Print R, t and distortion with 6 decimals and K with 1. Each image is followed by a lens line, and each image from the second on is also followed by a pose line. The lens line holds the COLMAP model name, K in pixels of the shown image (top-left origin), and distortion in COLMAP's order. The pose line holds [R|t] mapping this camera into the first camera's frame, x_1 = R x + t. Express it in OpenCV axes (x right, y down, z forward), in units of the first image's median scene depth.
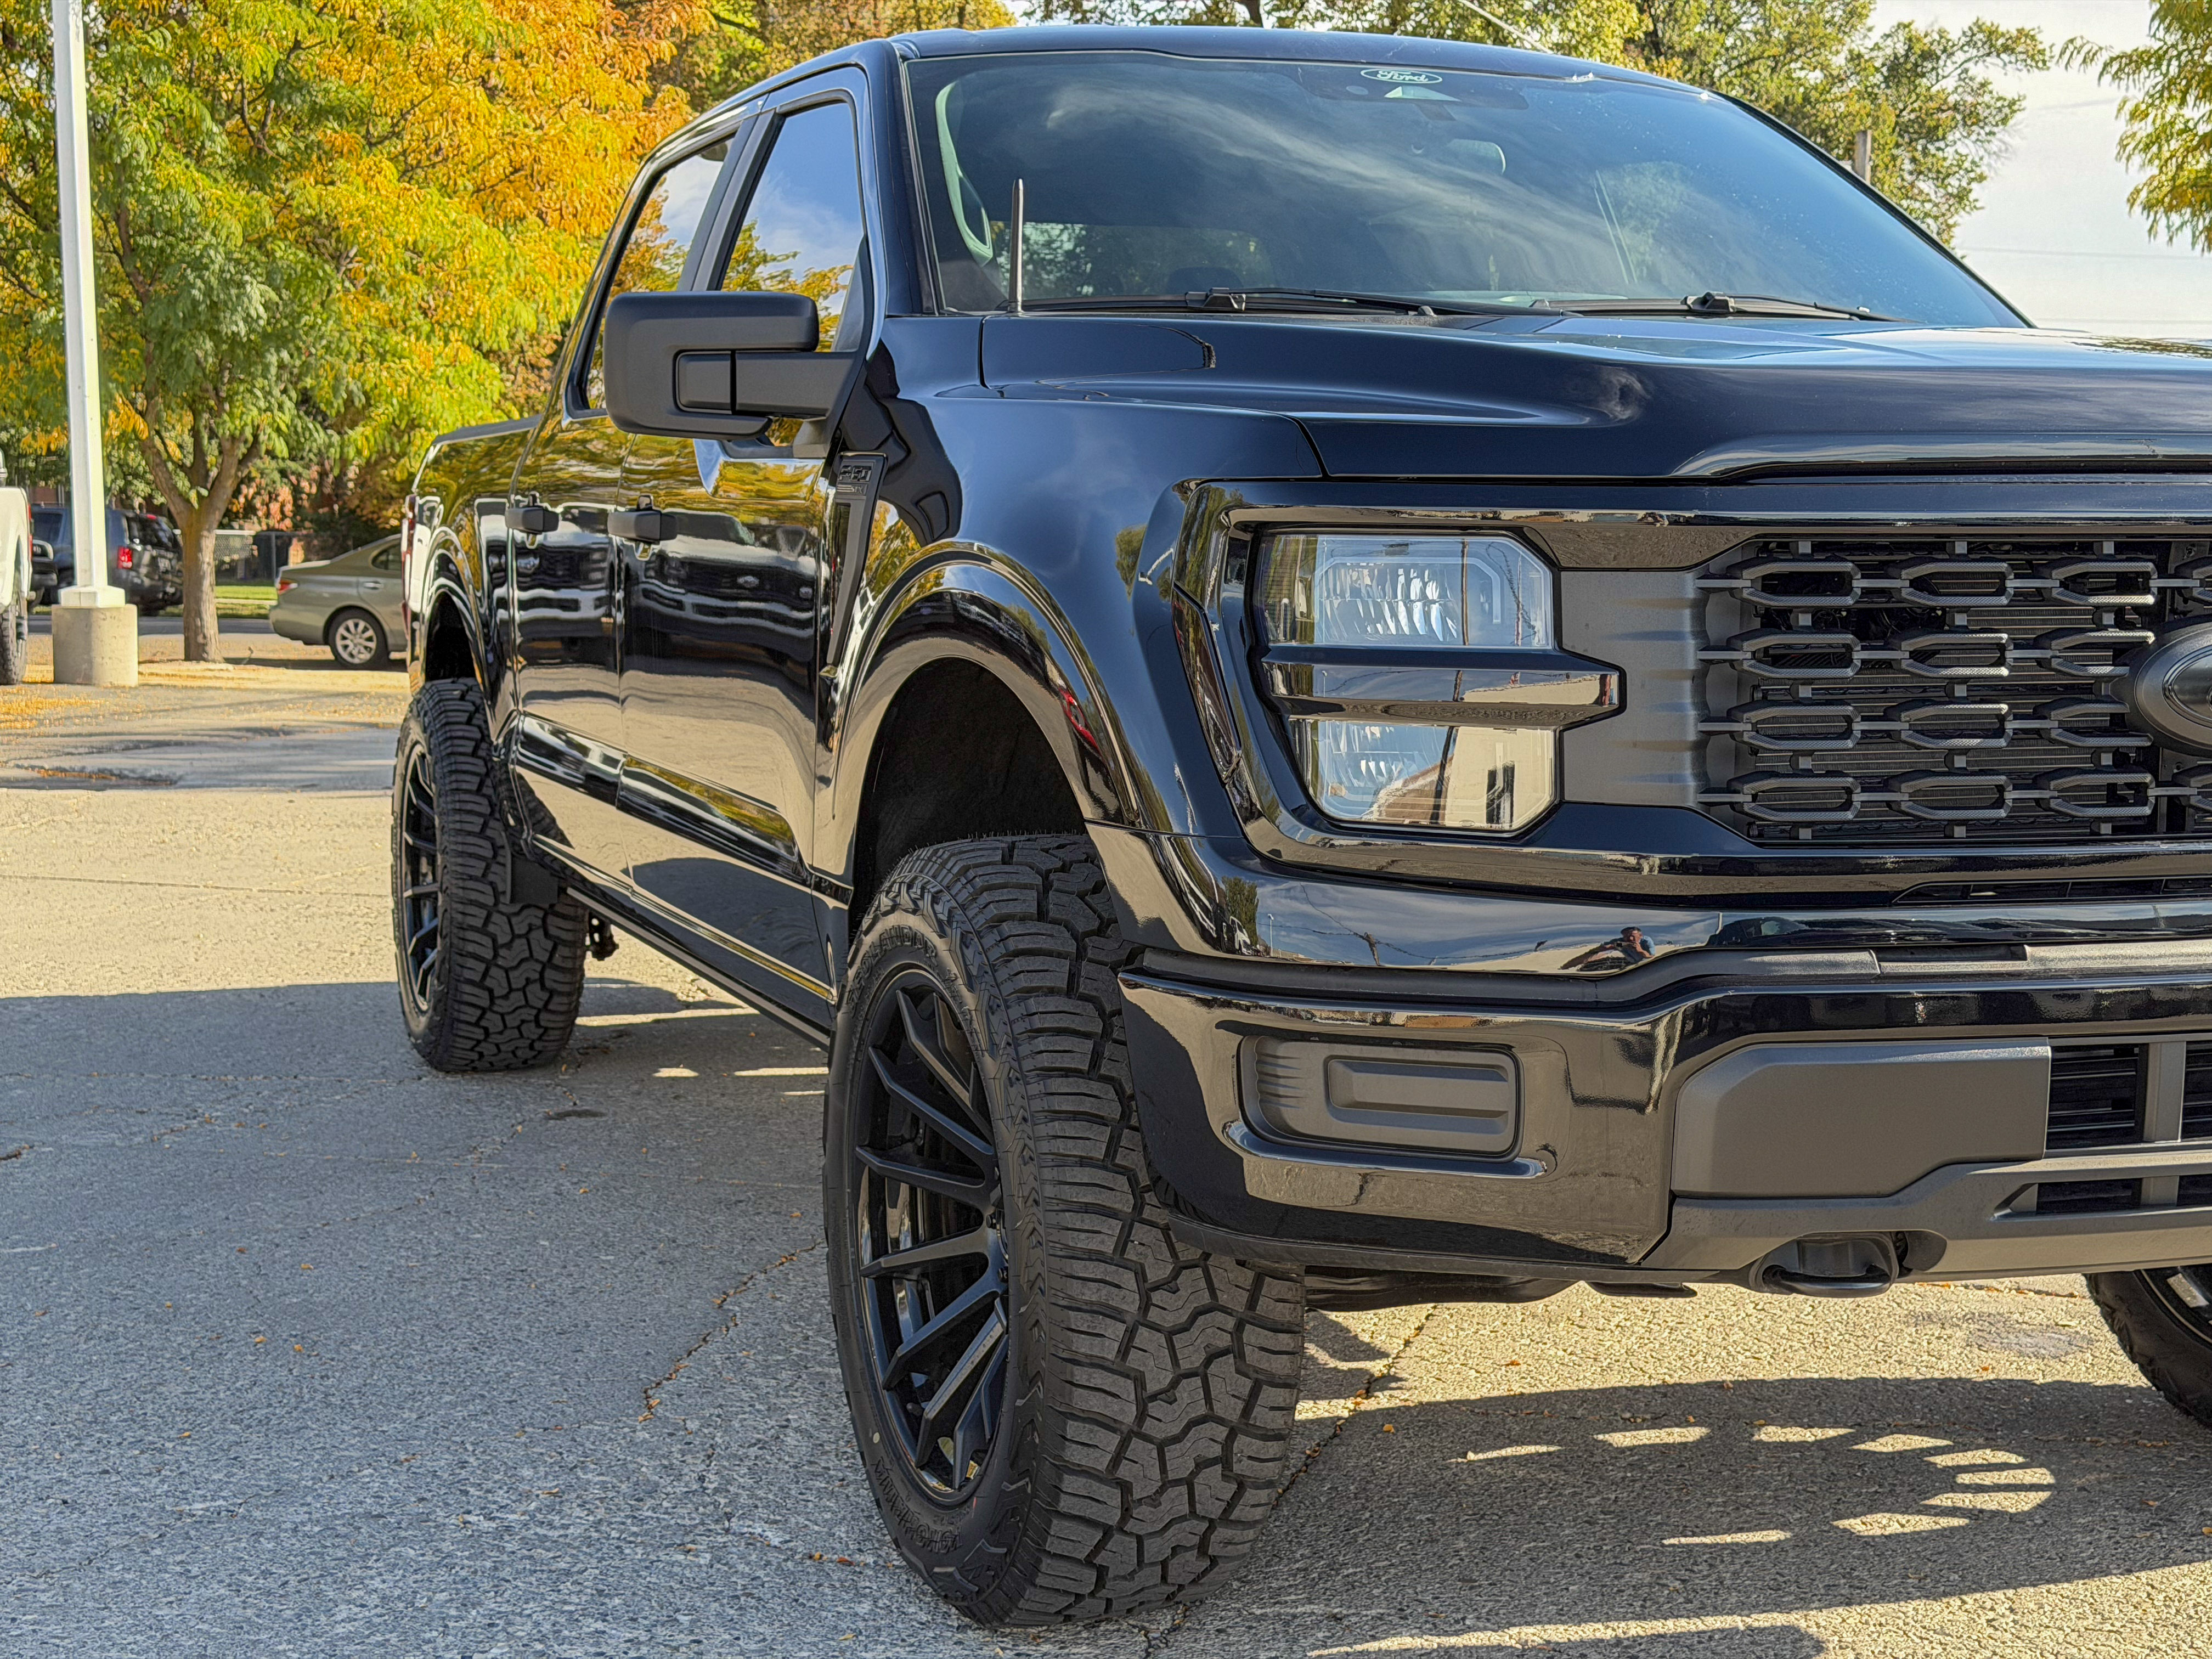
lens RADIAL K [[3077.9, 0, 1106.7], [0, 3077.9, 857.0], [0, 0, 1]] dist [0.224414, -0.537841]
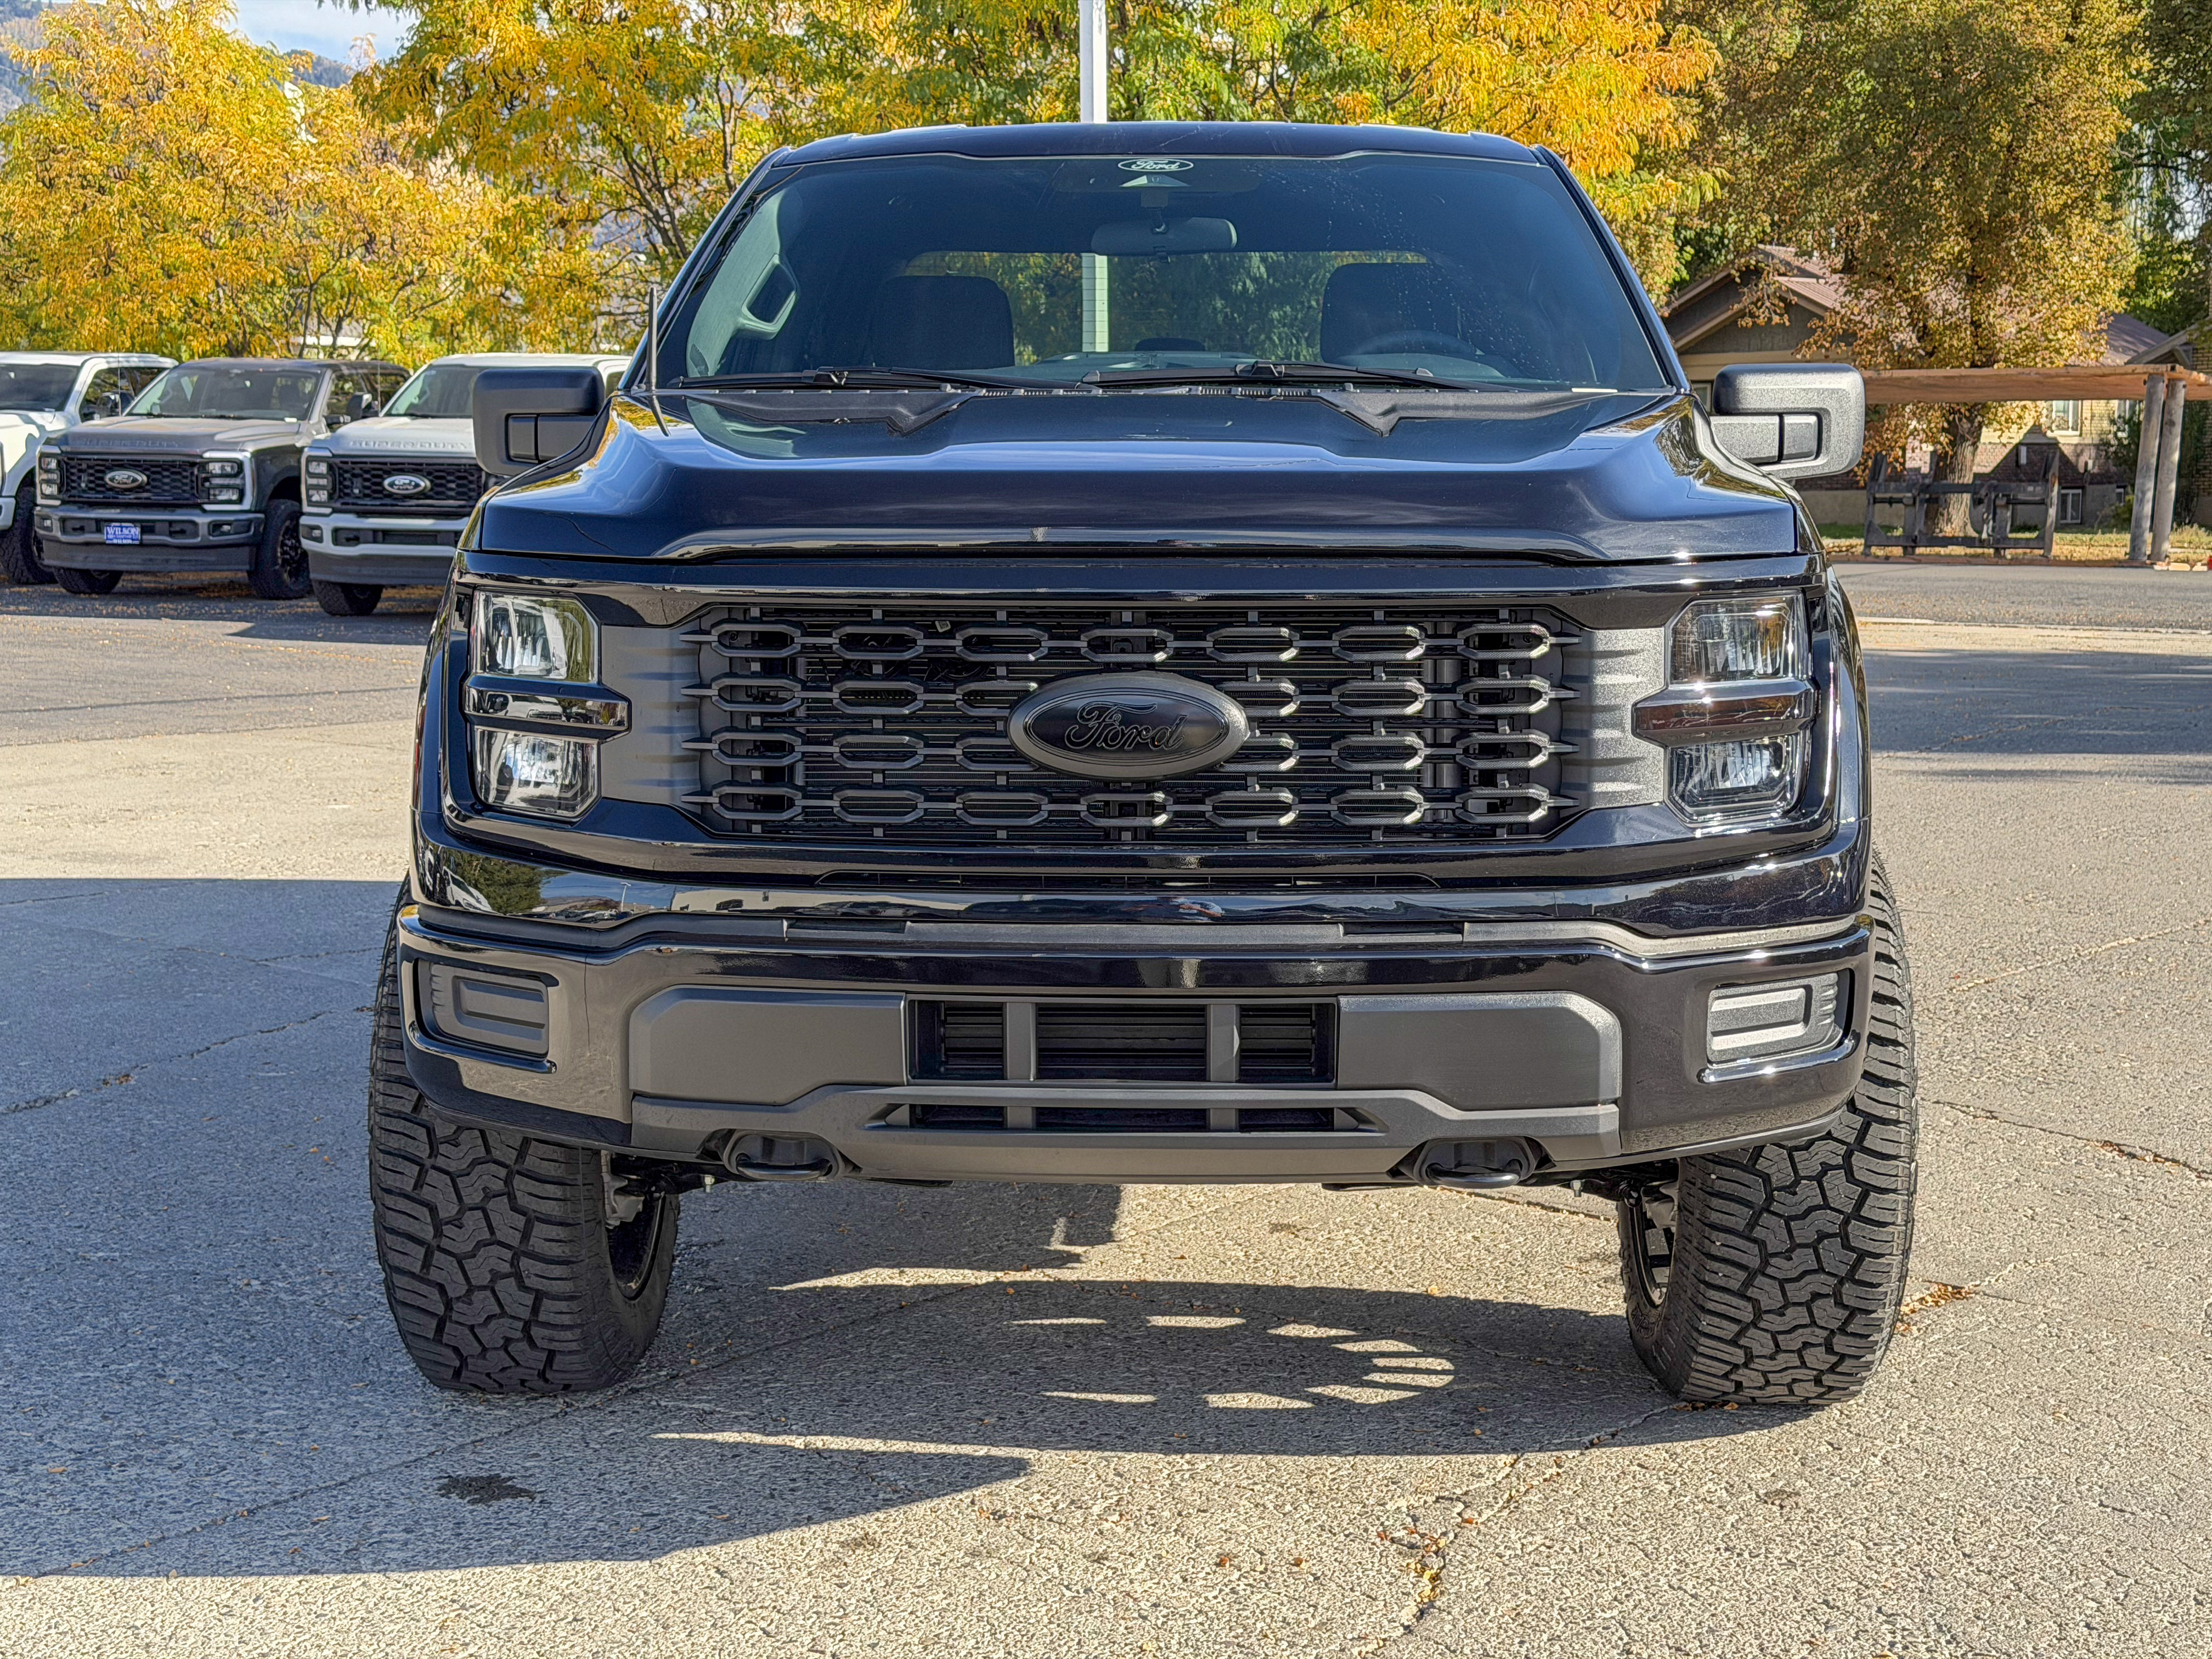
lens RADIAL K [[3073.3, 0, 1101.6], [0, 3073.3, 832.2], [0, 0, 1]] dist [0.193029, -0.362726]
pose [[0.923098, 0.044527, -0.381978, 0.672732], [-0.036935, 0.998948, 0.027190, -0.036716], [0.382786, -0.010991, 0.923771, -0.119911]]
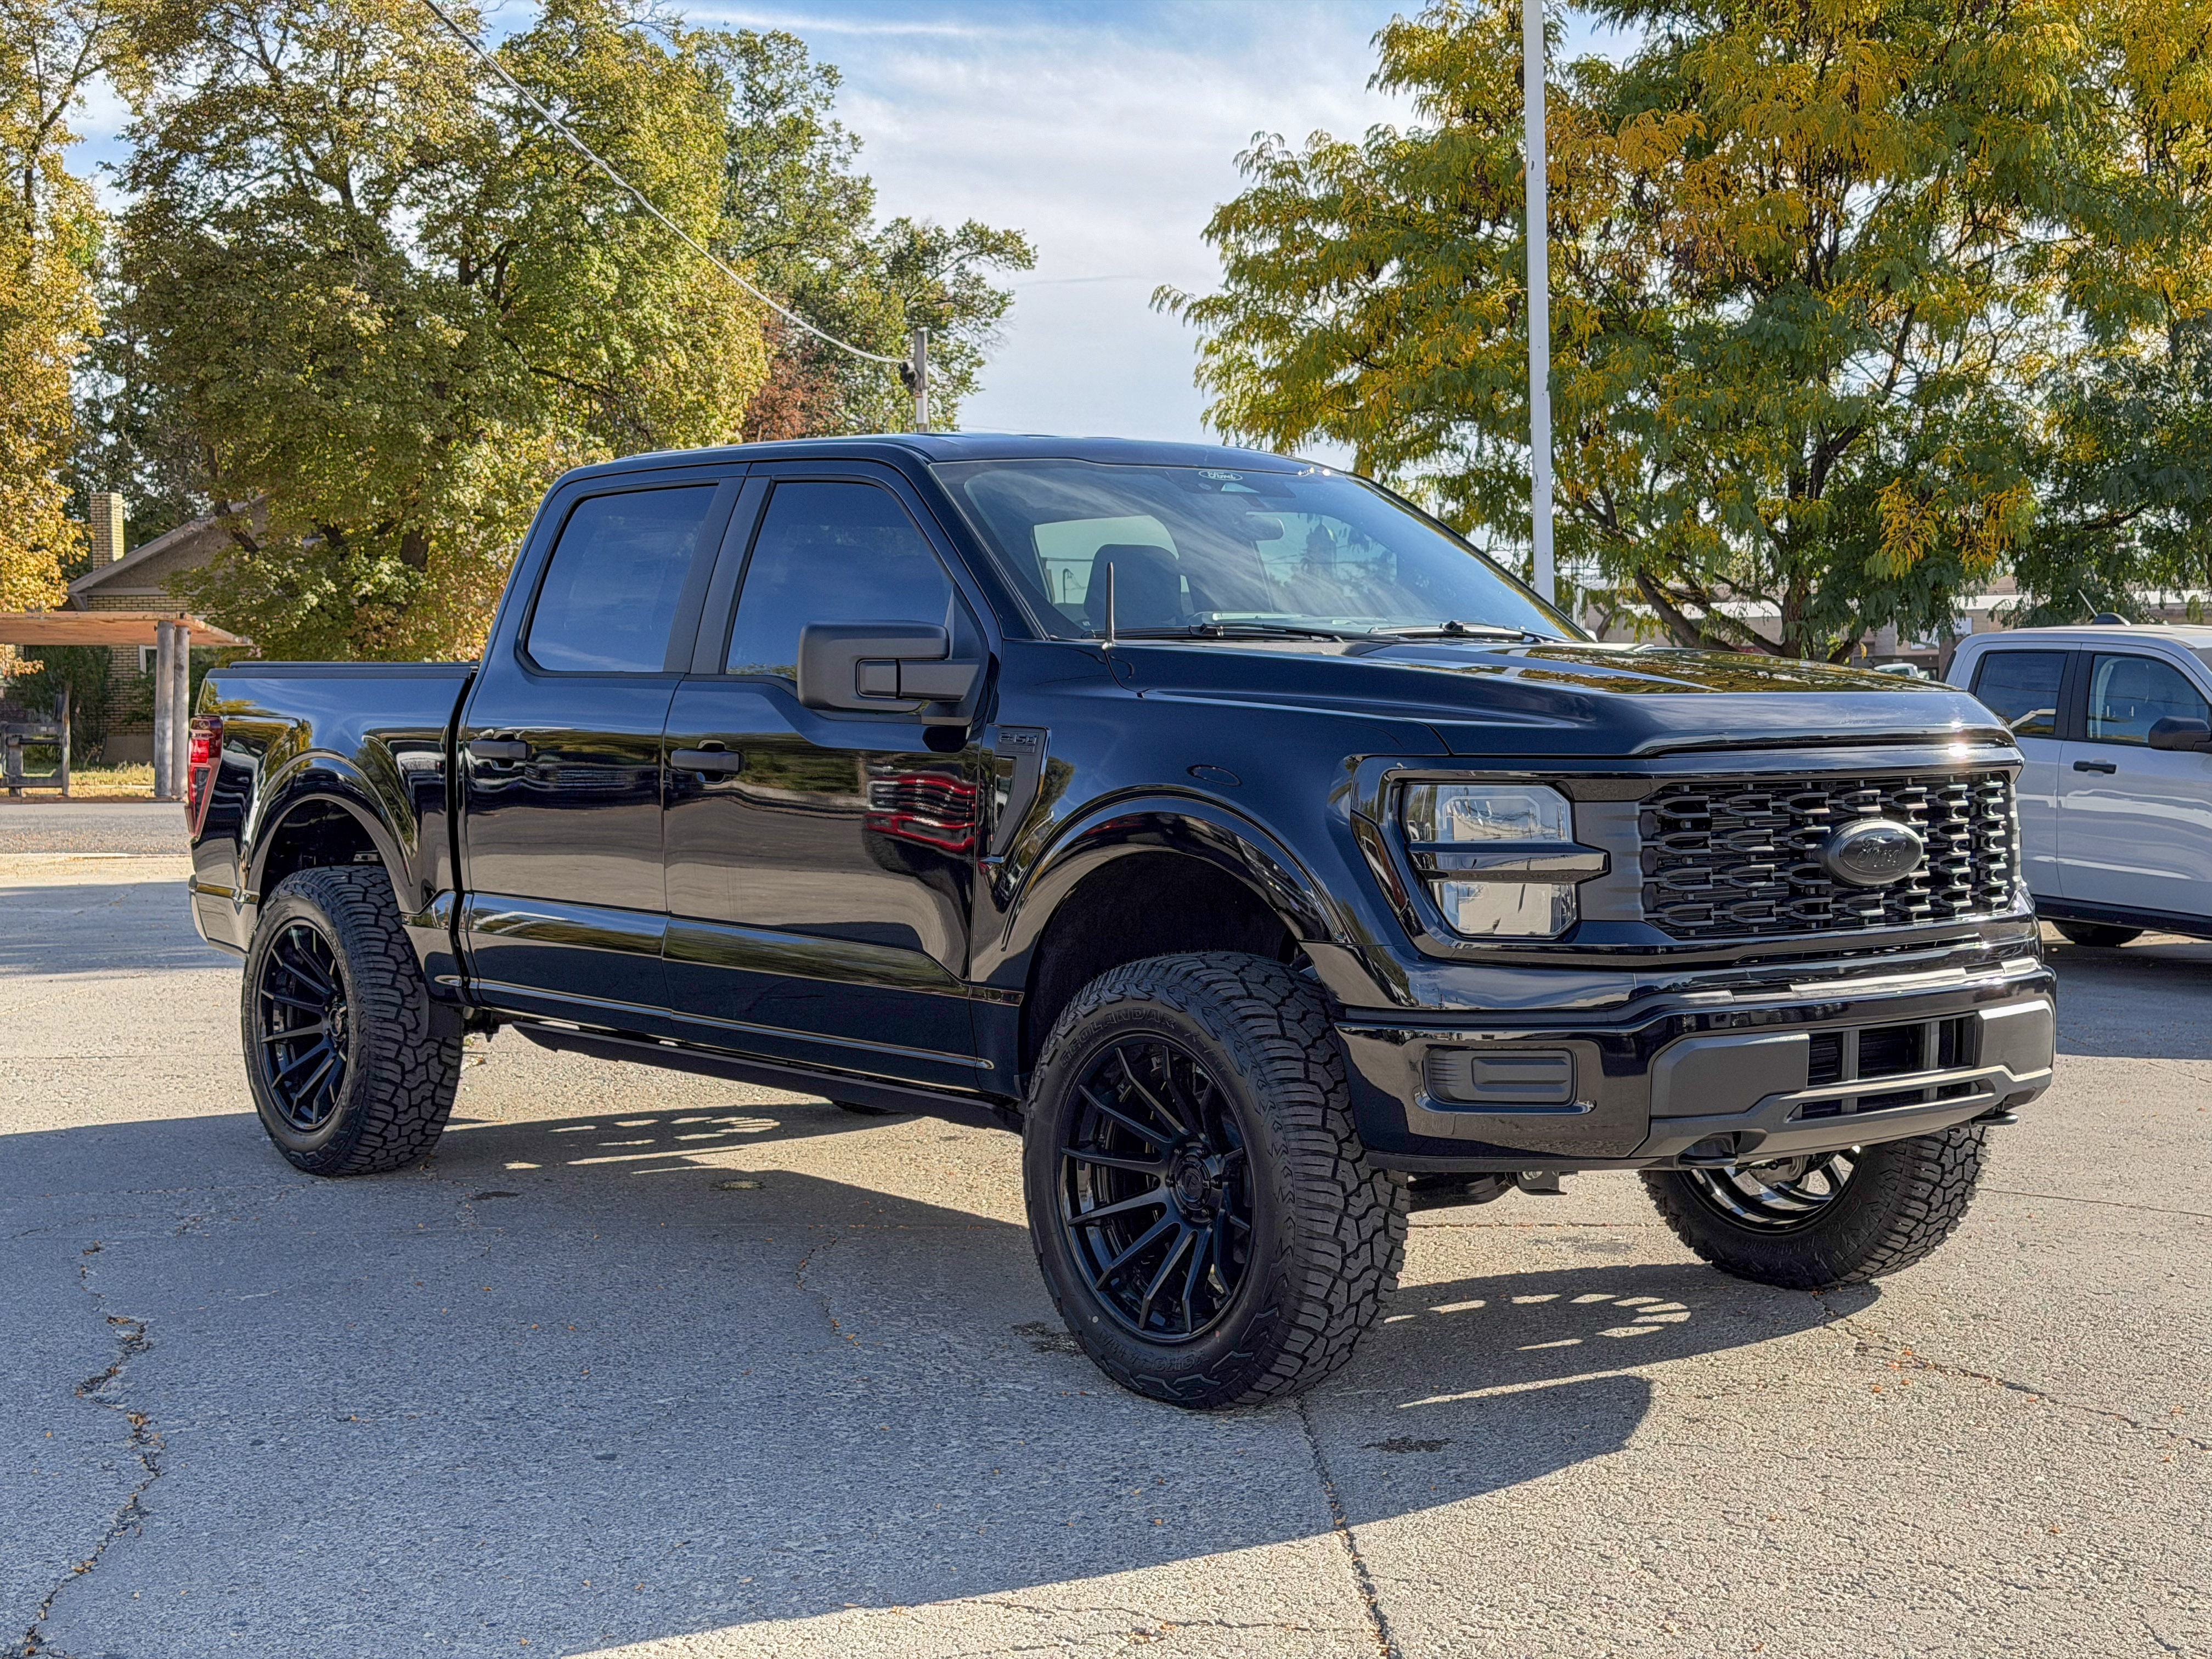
lens RADIAL K [[3077.1, 0, 1106.0], [0, 3077.1, 829.5], [0, 0, 1]] dist [0.231920, -0.581611]
pose [[0.947674, -0.025051, 0.318255, -0.590680], [0.042638, 0.997917, -0.048415, 0.005345], [-0.316379, 0.059452, 0.946768, -0.590202]]
